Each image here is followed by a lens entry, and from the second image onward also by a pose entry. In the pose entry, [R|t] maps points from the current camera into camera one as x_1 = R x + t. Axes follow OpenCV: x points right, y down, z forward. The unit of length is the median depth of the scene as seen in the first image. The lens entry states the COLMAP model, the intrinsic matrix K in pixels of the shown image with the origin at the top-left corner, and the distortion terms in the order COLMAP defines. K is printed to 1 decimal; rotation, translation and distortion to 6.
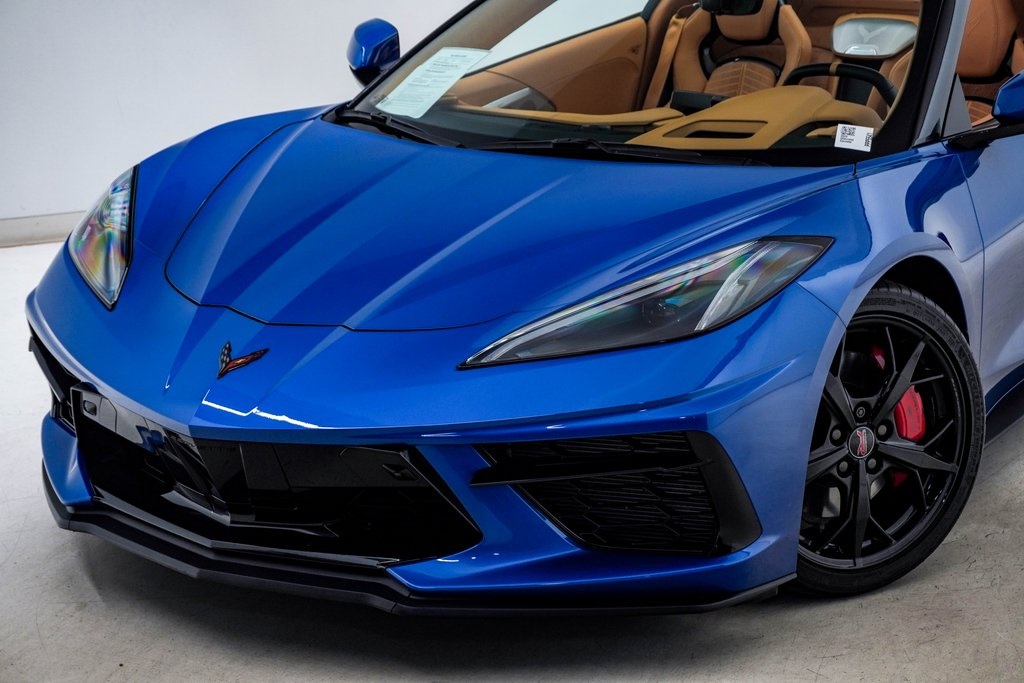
lens RADIAL K [[2161.4, 0, 512.0], [0, 2161.4, 341.5], [0, 0, 1]] dist [0.008049, 0.105877]
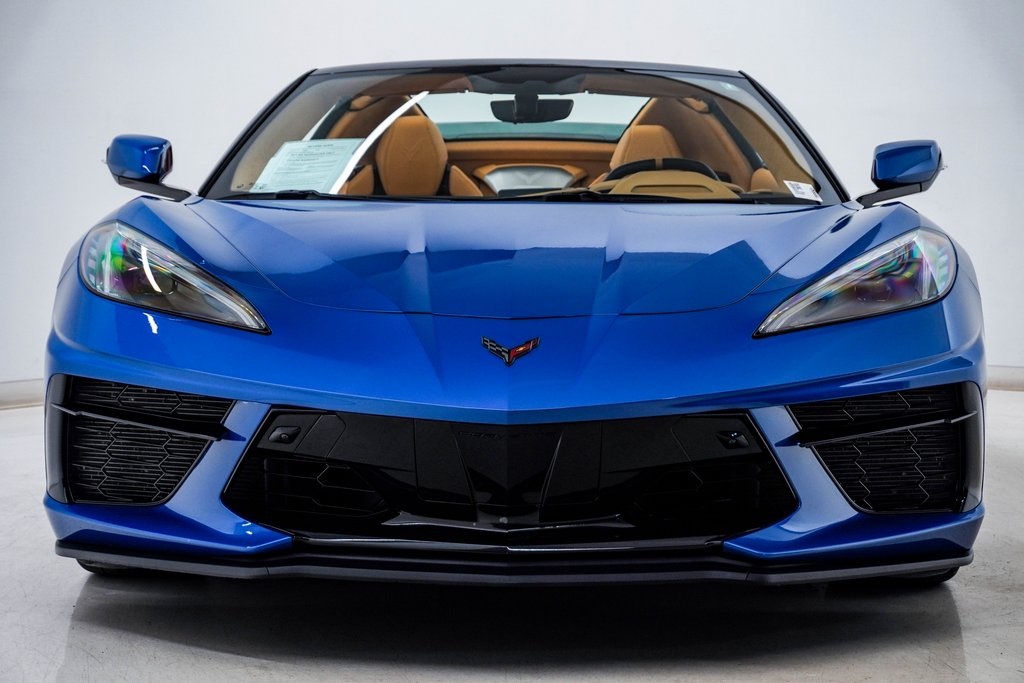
lens RADIAL K [[2161.4, 0, 512.0], [0, 2161.4, 341.5], [0, 0, 1]] dist [0.008049, 0.105877]
pose [[0.829659, -0.009047, 0.558198, -0.605545], [0.117150, 0.980428, -0.158233, 0.142975], [-0.545841, 0.196672, 0.814480, 0.226436]]
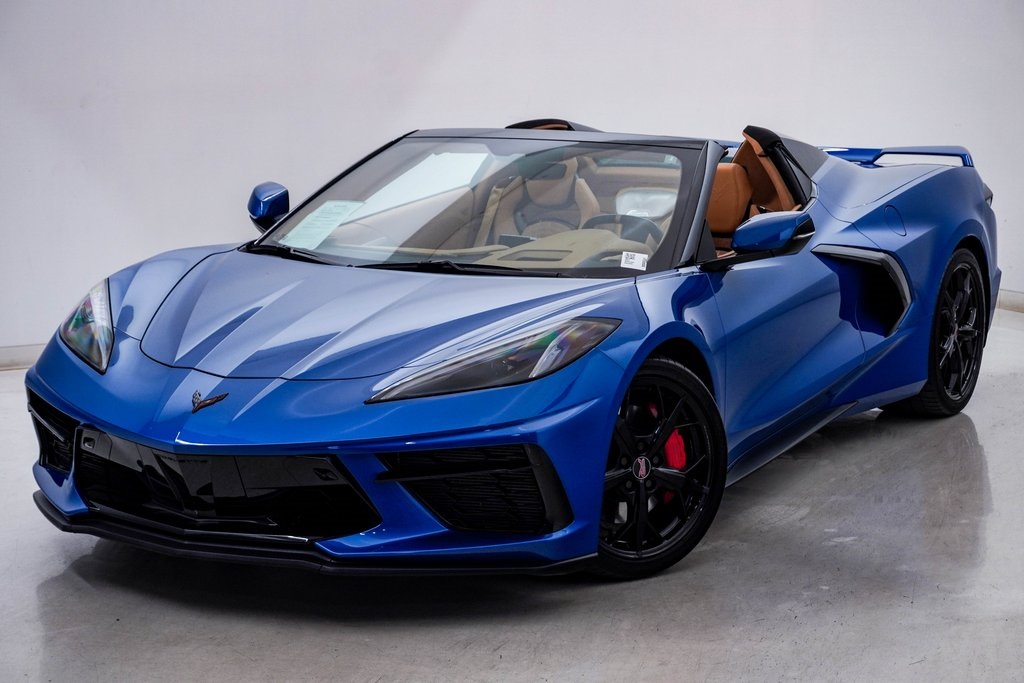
lens RADIAL K [[2161.4, 0, 512.0], [0, 2161.4, 341.5], [0, 0, 1]] dist [0.008049, 0.105877]
pose [[0.994549, 0.008944, 0.103885, -0.070013], [0.001660, 0.994830, -0.101543, 0.106379], [-0.104256, 0.101162, 0.989392, -0.397002]]
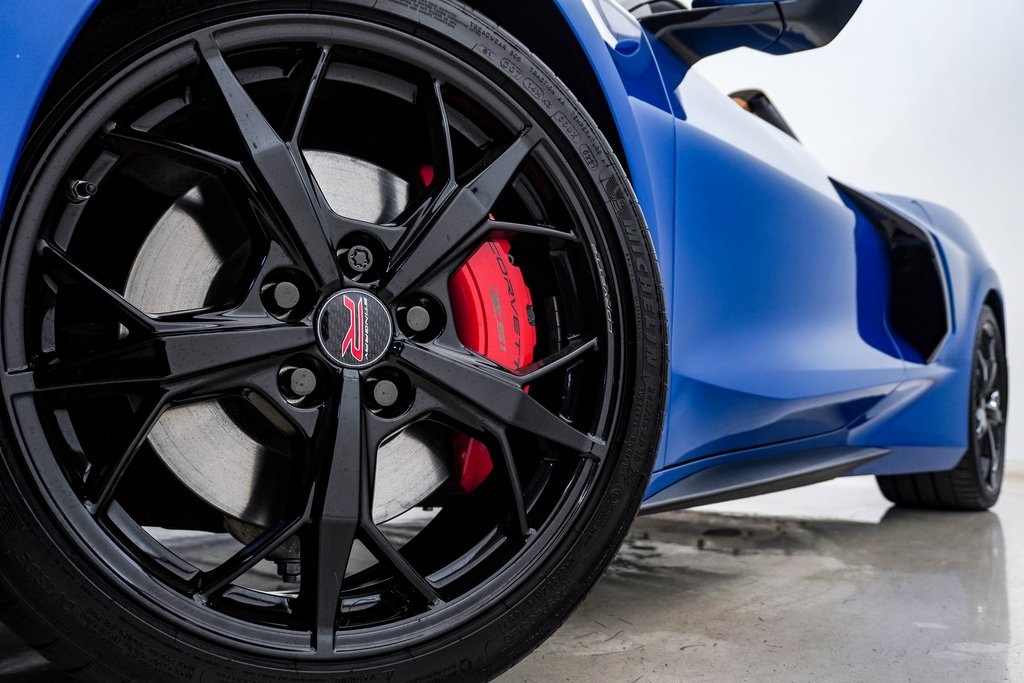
lens RADIAL K [[935.2, 0, 512.0], [0, 935.2, 341.5], [0, 0, 1]] dist [-0.000426, -0.002116]
pose [[0.998258, 0.056753, -0.016126, 0.190942], [-0.058891, 0.941879, -0.330750, 0.103872], [-0.003582, 0.331124, 0.943580, 0.820450]]
